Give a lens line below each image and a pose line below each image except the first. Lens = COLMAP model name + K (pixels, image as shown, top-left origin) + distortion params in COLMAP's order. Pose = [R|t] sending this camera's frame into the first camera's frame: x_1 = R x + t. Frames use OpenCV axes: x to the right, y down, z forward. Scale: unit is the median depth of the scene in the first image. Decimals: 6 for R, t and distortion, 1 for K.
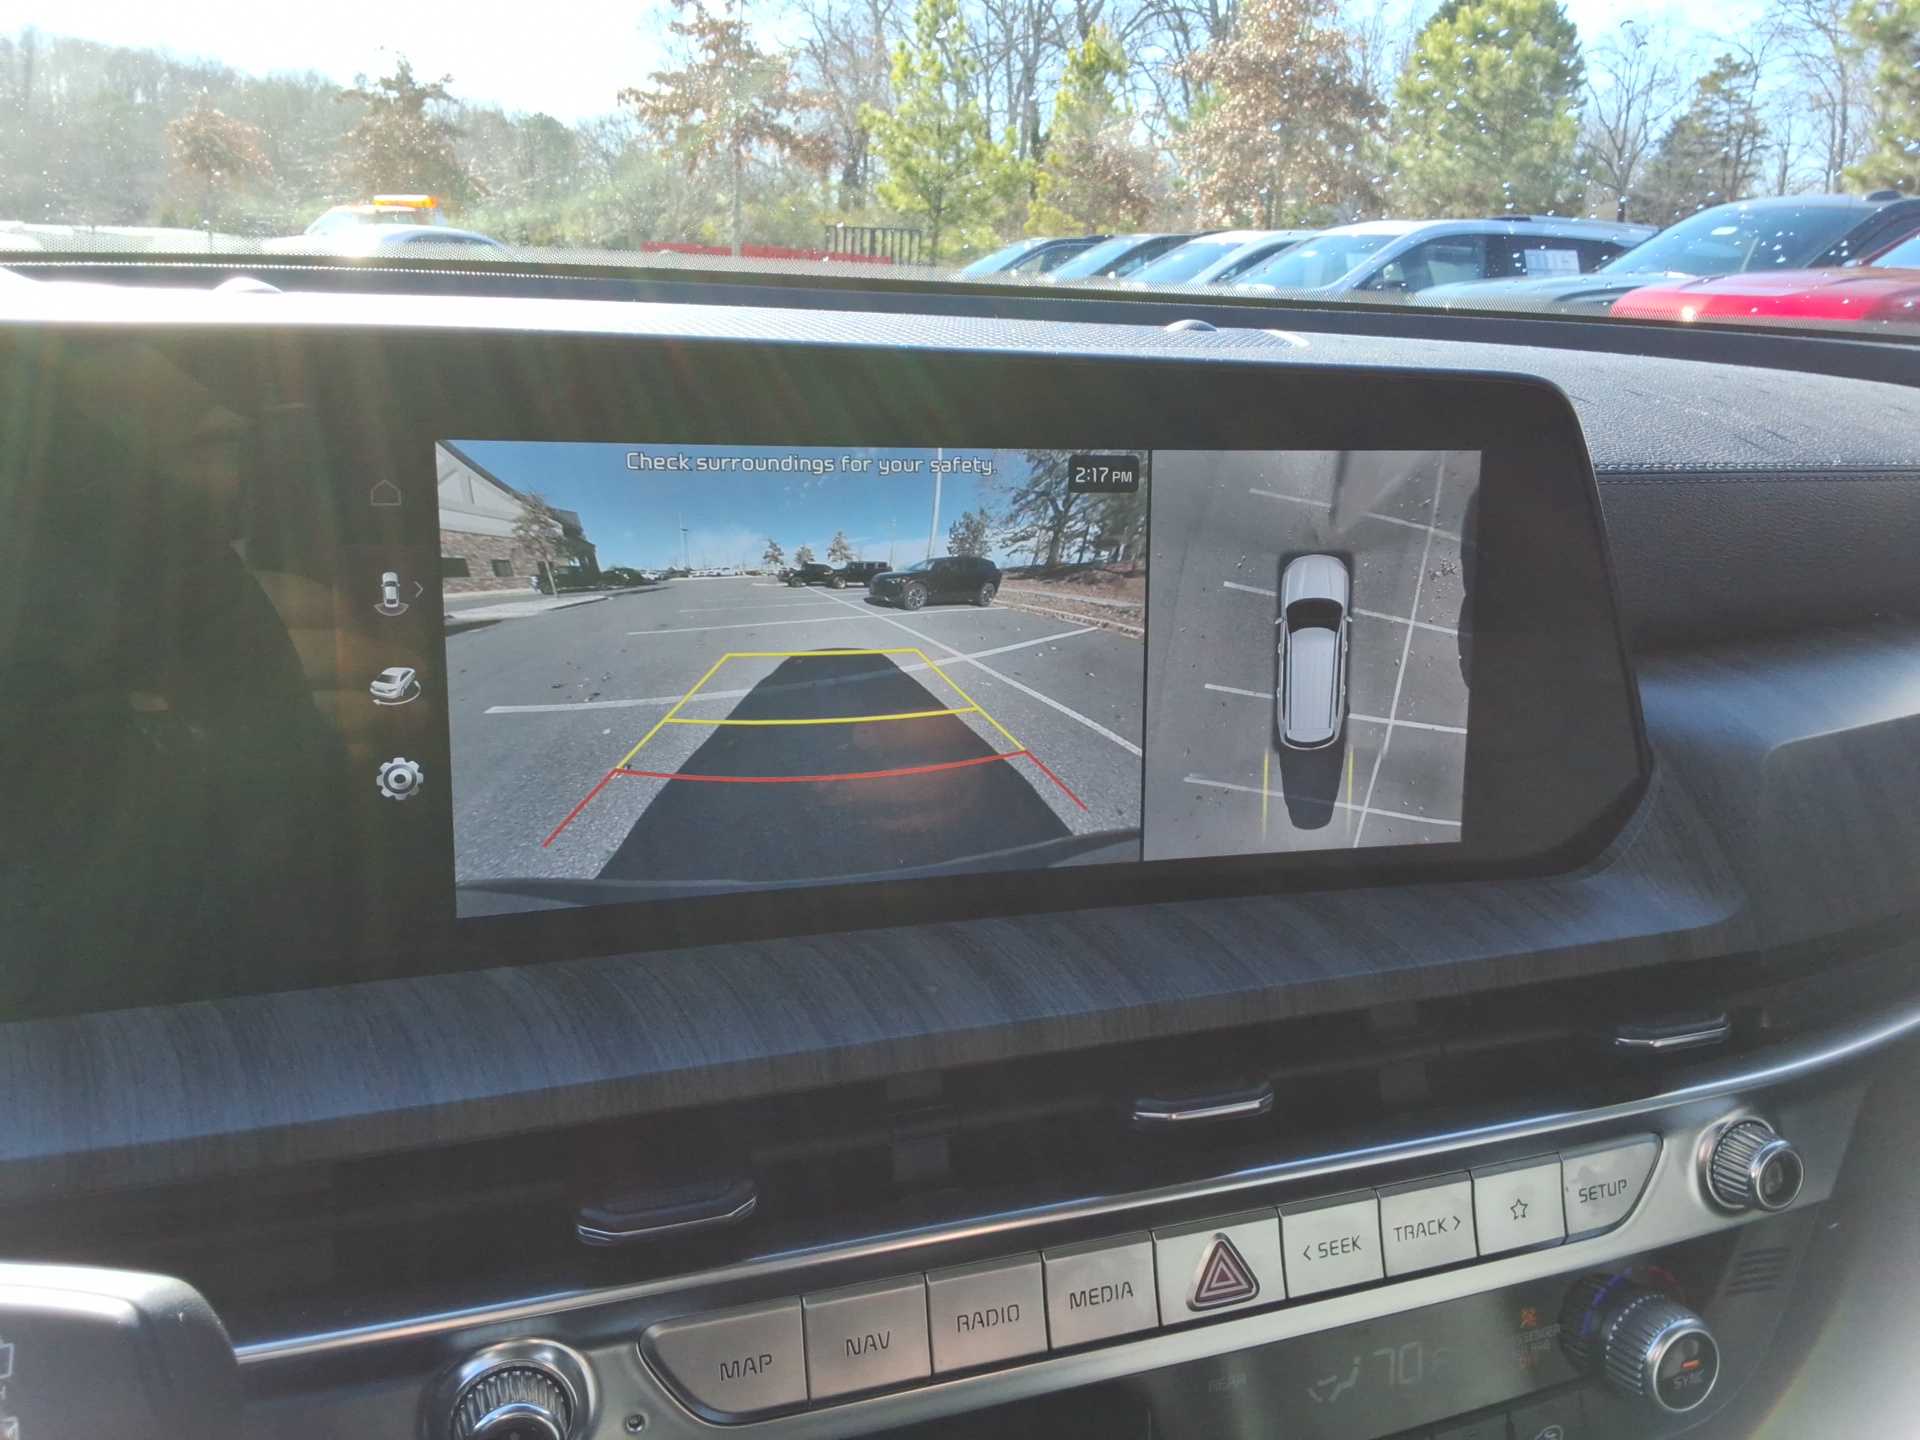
lens RADIAL K [[1597.9, 0, 960.0], [0, 1597.9, 720.0], [0, 0, 1]] dist [0.121530, -0.183110]
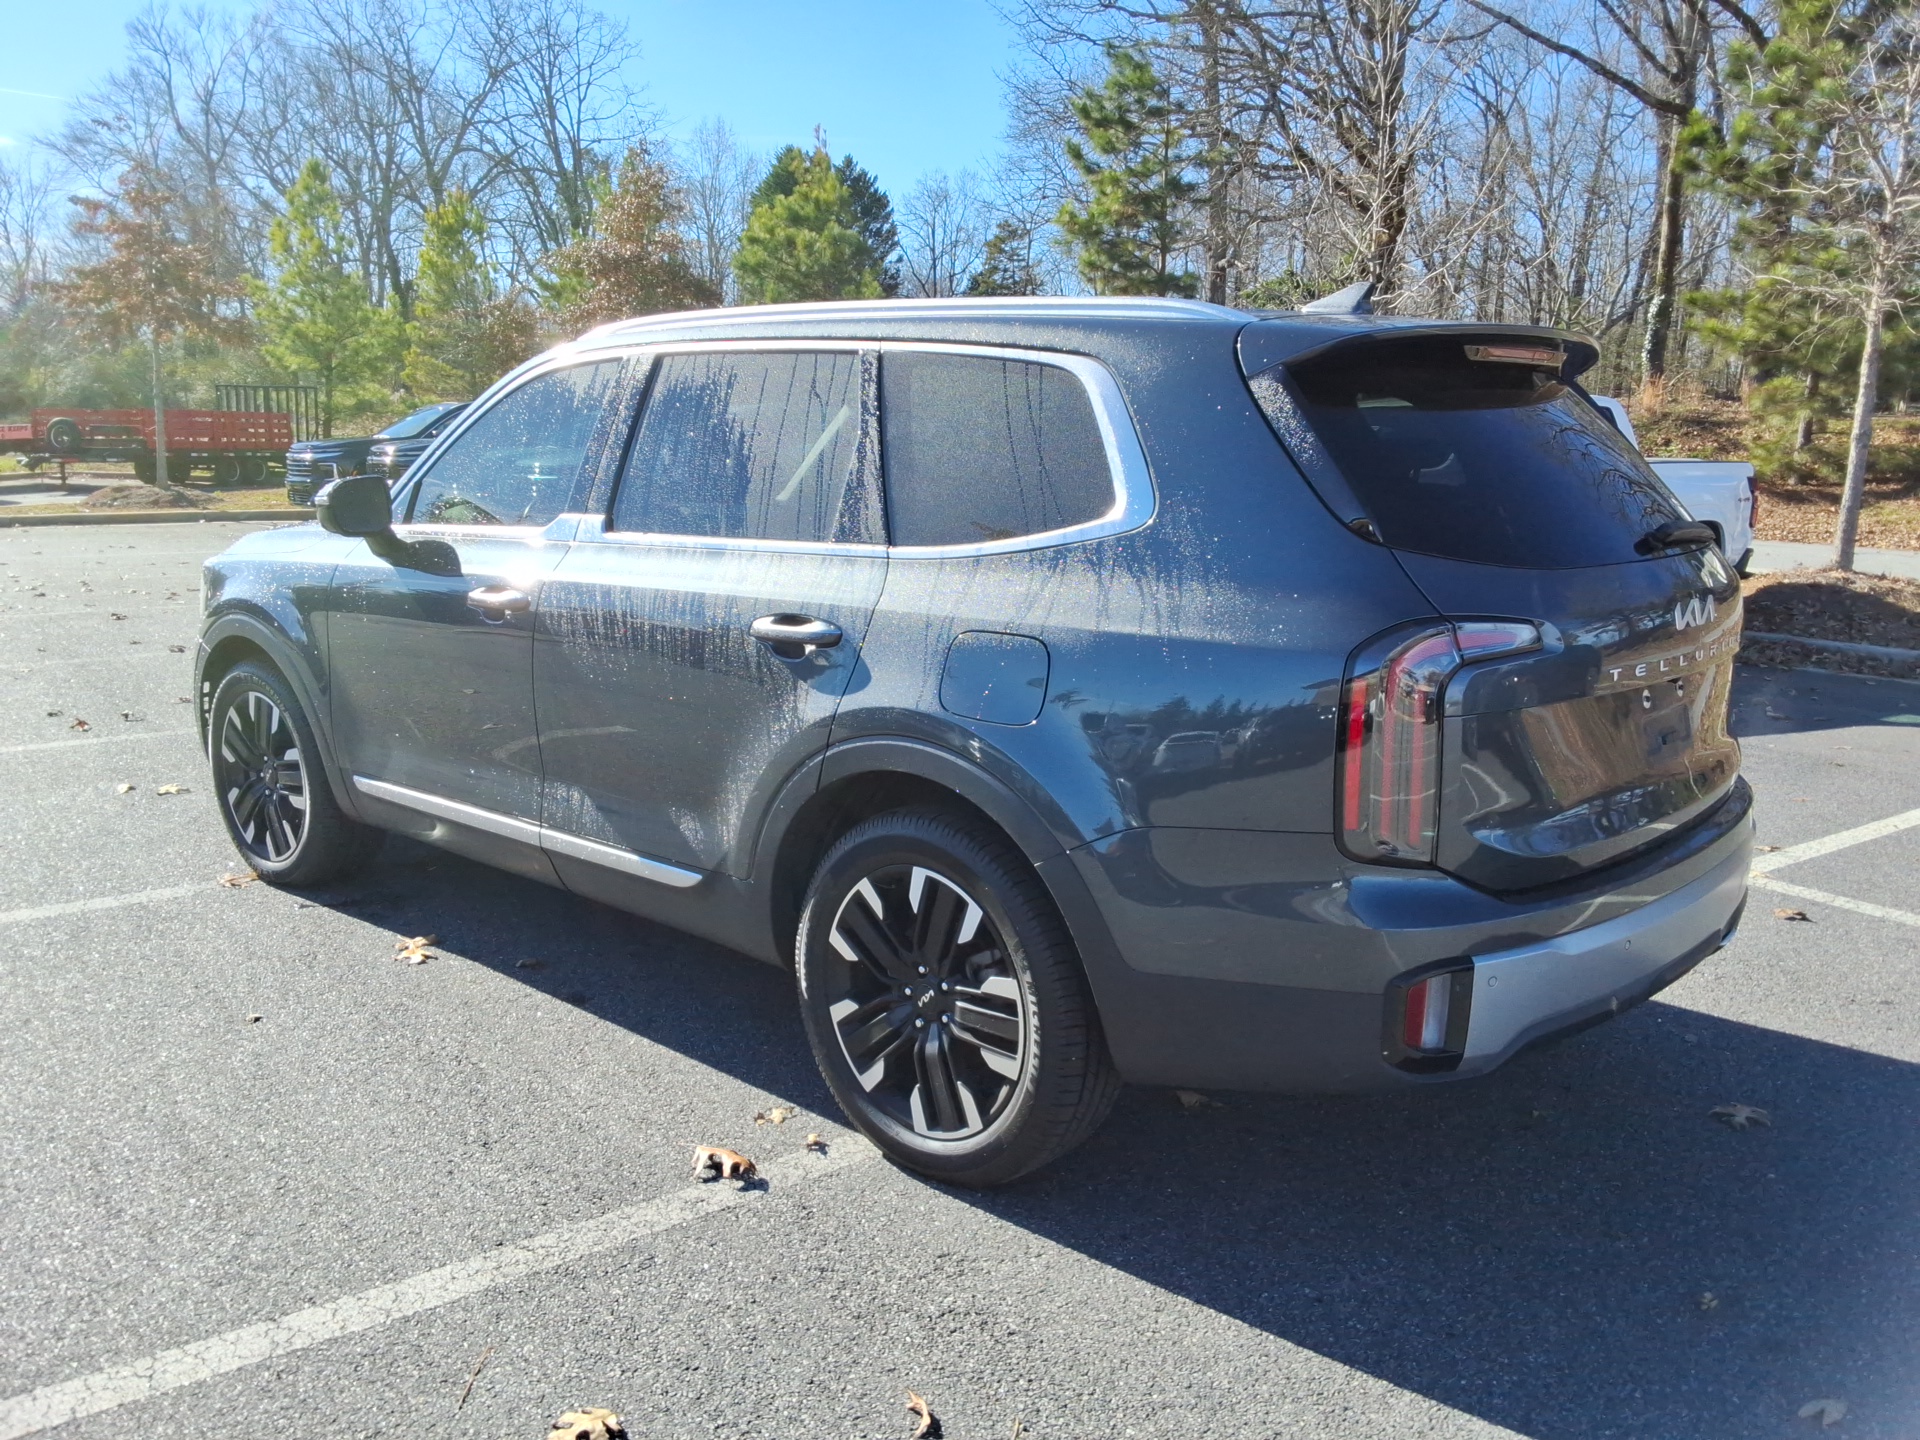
lens RADIAL K [[1672.5, 0, 960.0], [0, 1672.5, 720.0], [0, 0, 1]] dist [0.056831, -0.209499]
pose [[0.932937, -0.096454, 0.346879, -0.031387], [0.124690, 0.990382, -0.059969, 0.033805], [-0.337758, 0.099200, 0.935991, -0.159243]]
